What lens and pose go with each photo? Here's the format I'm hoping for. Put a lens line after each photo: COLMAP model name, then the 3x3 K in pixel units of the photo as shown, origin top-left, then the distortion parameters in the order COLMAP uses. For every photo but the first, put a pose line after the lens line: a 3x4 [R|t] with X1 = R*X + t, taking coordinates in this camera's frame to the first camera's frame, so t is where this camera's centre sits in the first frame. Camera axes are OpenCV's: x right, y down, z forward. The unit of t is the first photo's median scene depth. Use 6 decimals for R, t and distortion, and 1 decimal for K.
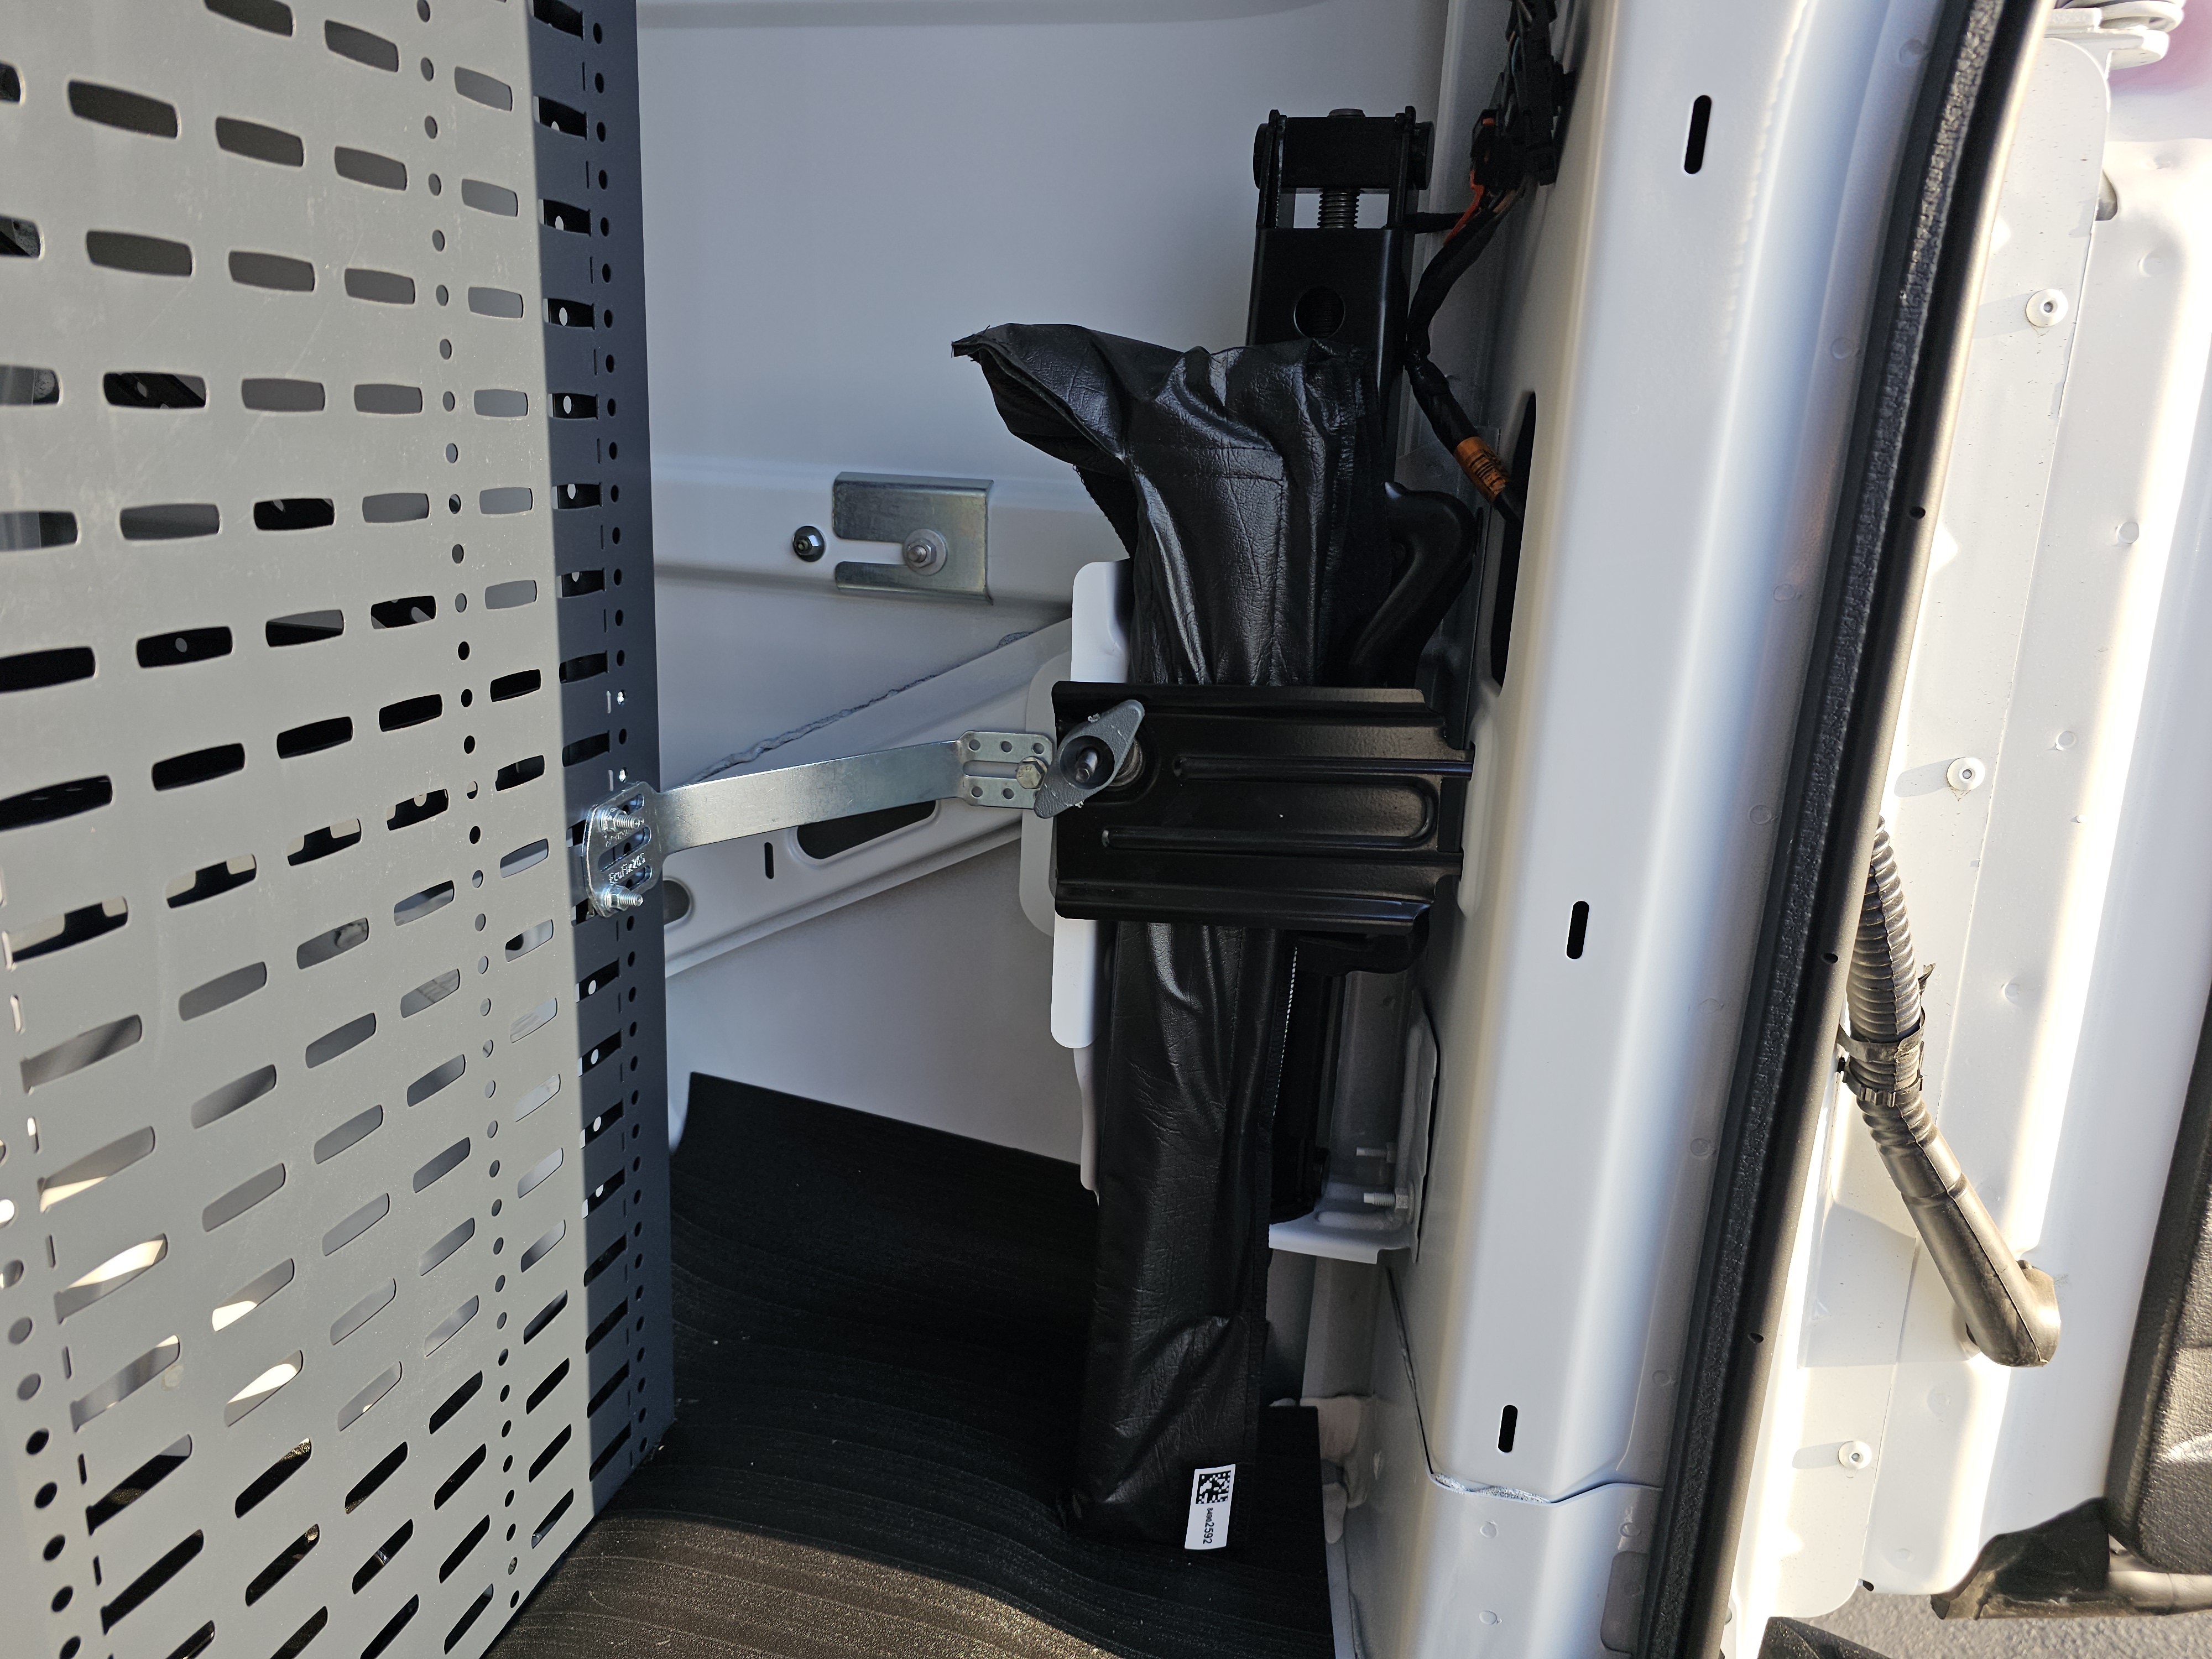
lens RADIAL K [[1483.5, 0, 1104.0], [0, 1483.5, 826.8], [0, 0, 1]] dist [0.044256, -0.035242]
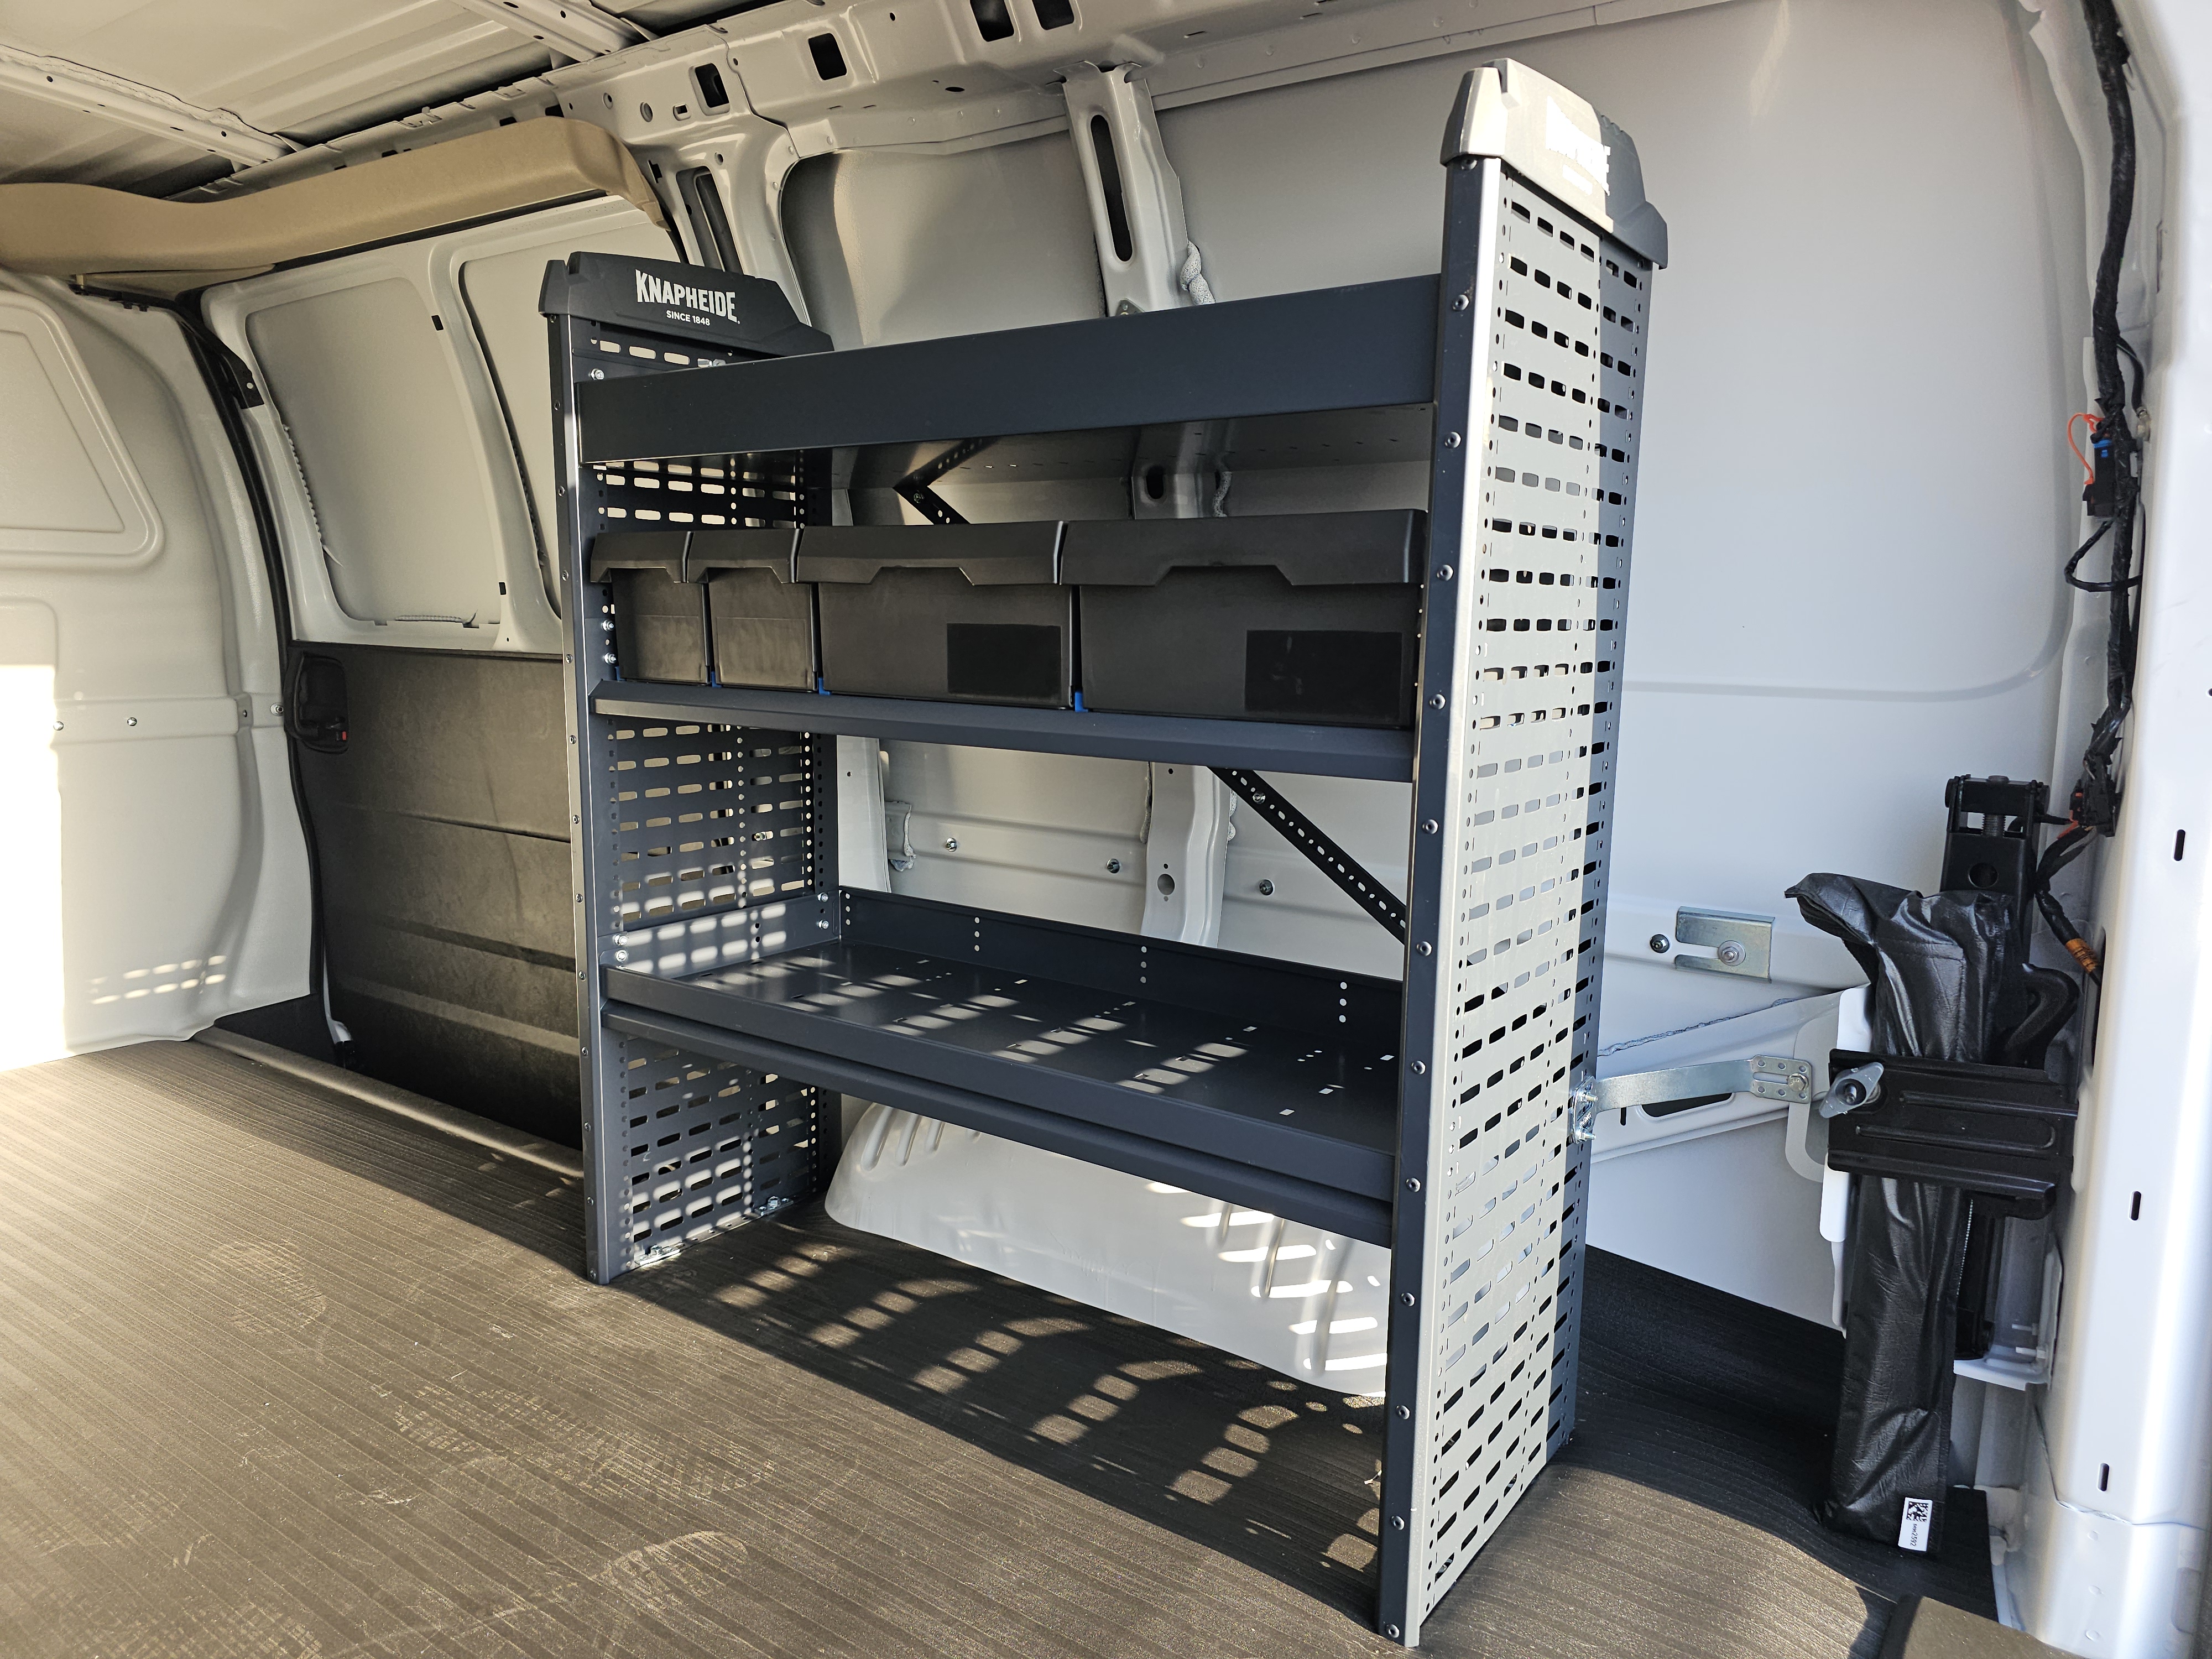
lens RADIAL K [[1481.1, 0, 1104.7], [0, 1481.1, 819.6], [0, 0, 1]] dist [0.042194, -0.035188]
pose [[0.926127, 0.016698, -0.376842, -0.175982], [-0.068801, 0.989739, -0.125230, -0.079494], [0.370884, 0.141906, 0.917773, -1.181906]]
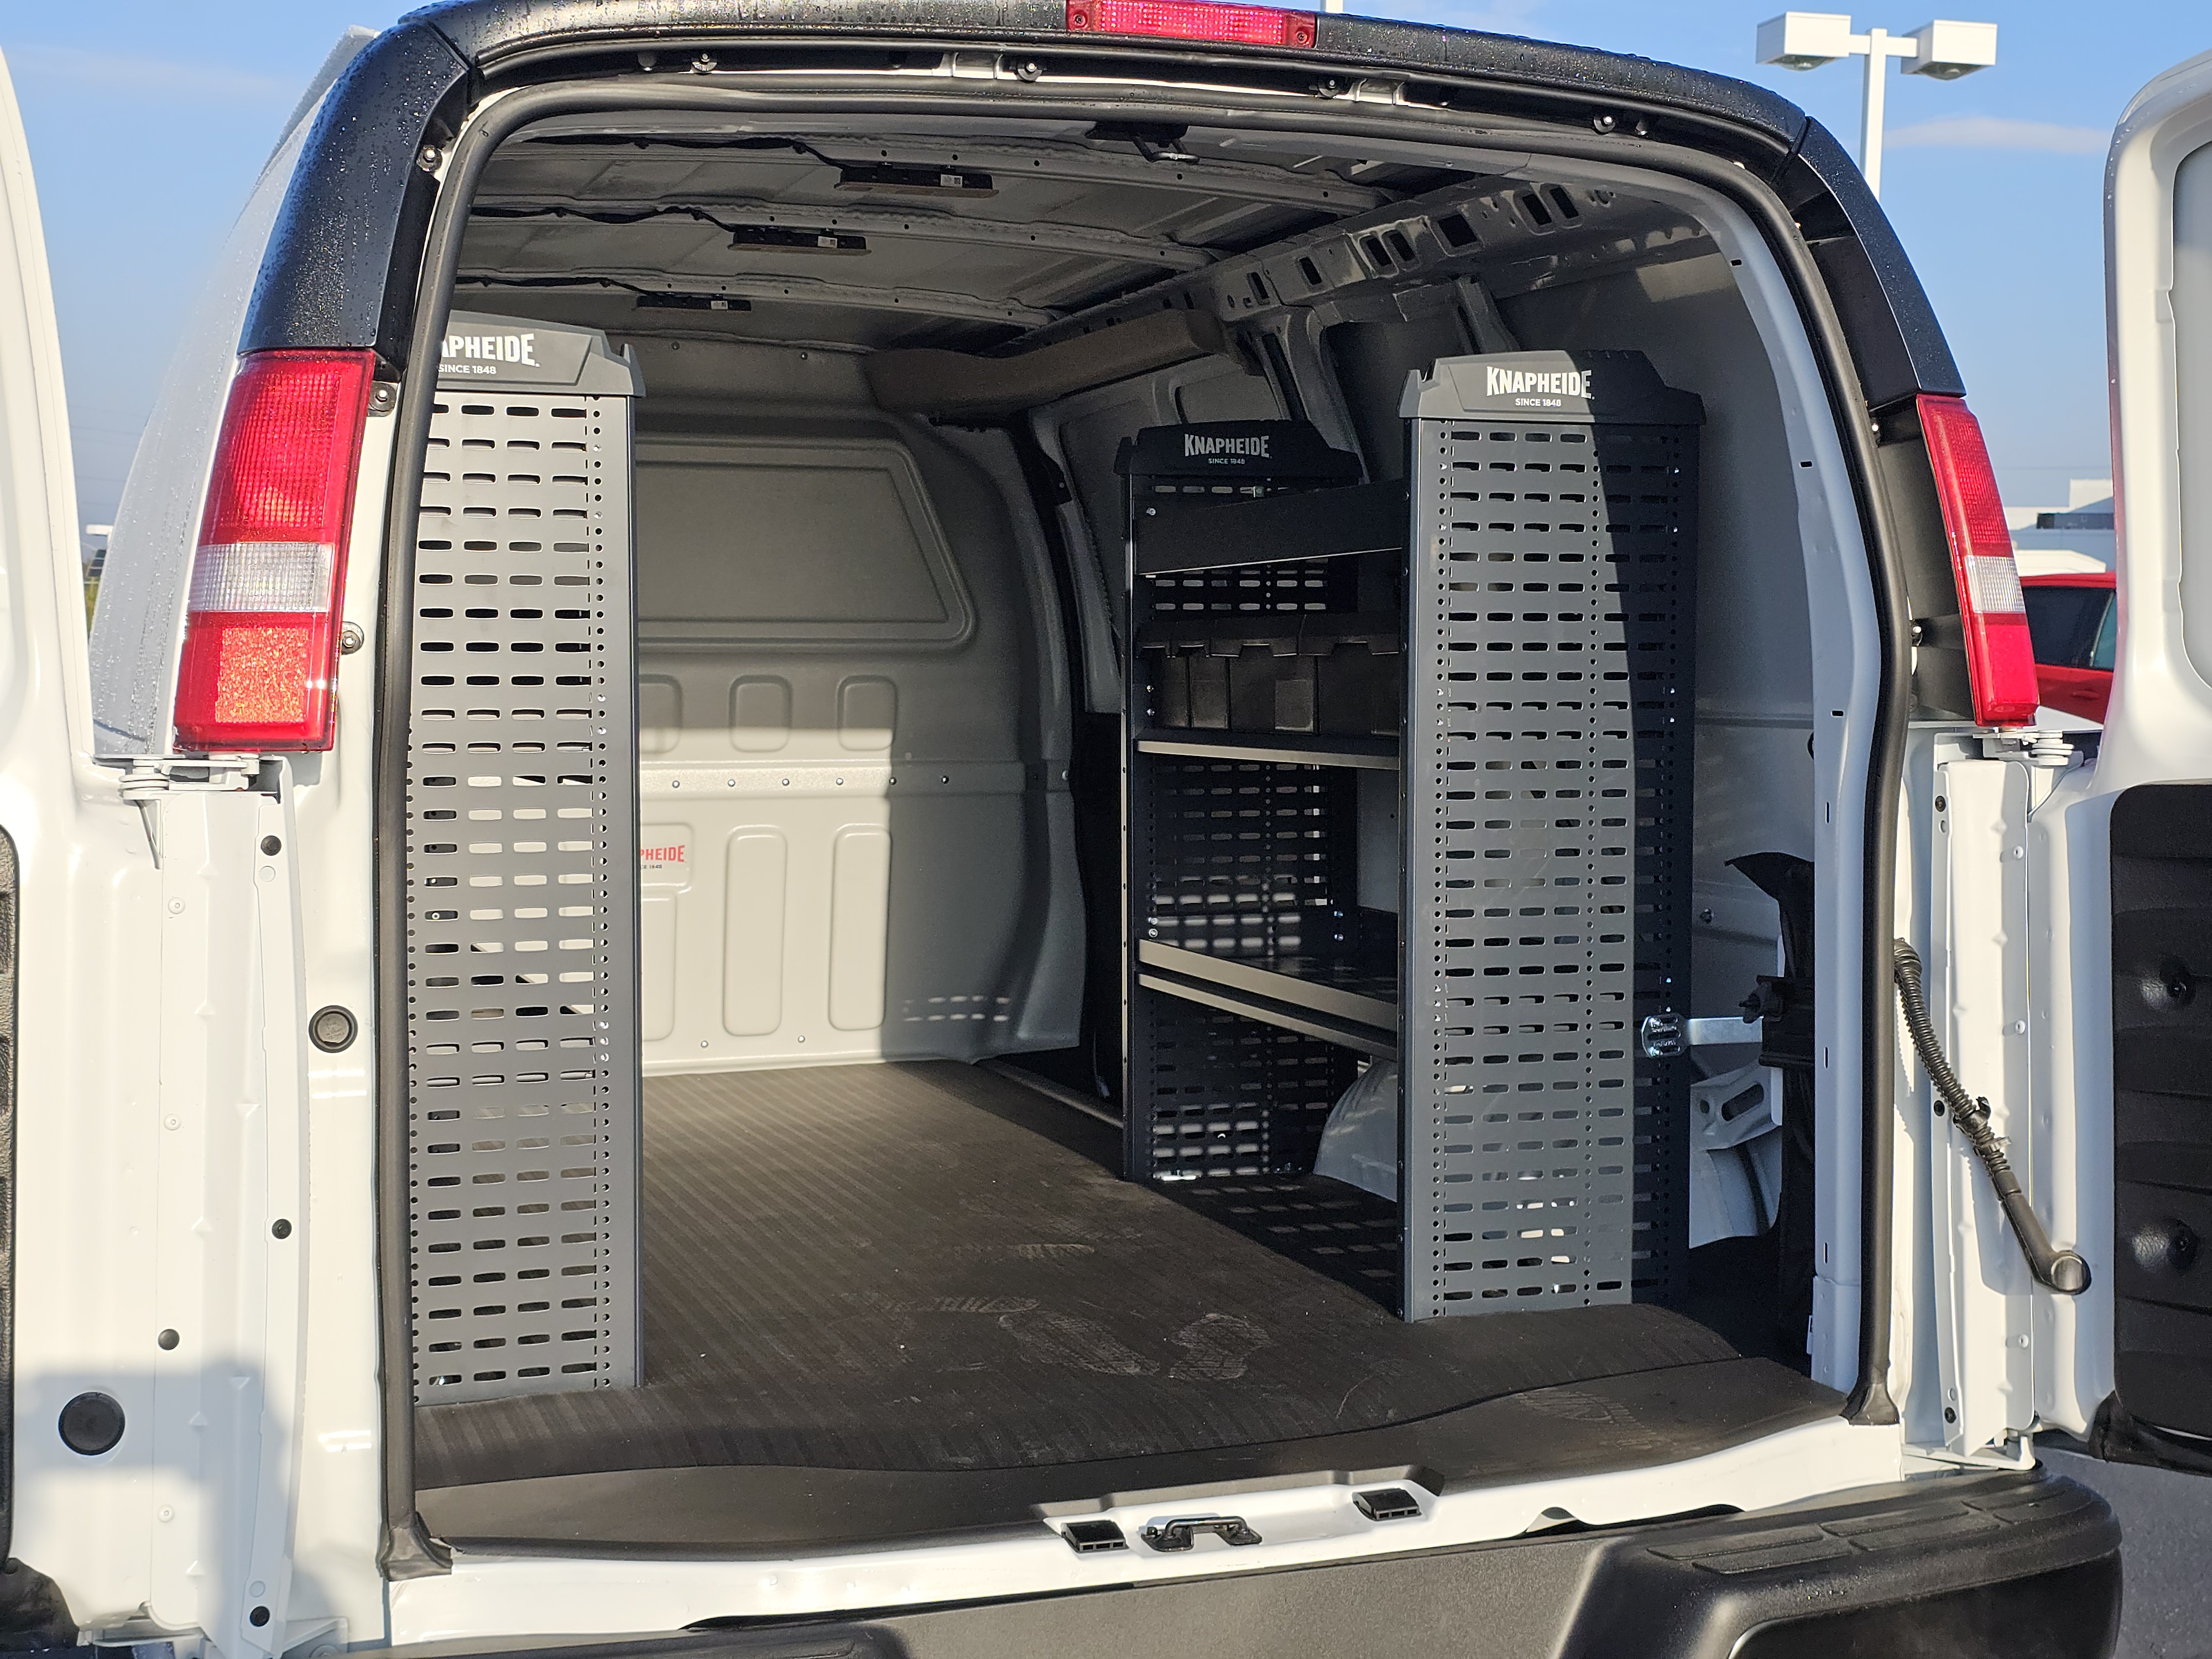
lens RADIAL K [[2949.7, 0, 1106.2], [0, 2949.7, 765.7], [0, 0, 1]] dist [0.224074, 0.000580]
pose [[0.537443, -0.023170, -0.842982, 3.788283], [-0.195880, 0.968852, -0.151513, 0.569683], [0.820235, 0.246552, 0.516165, -2.804956]]
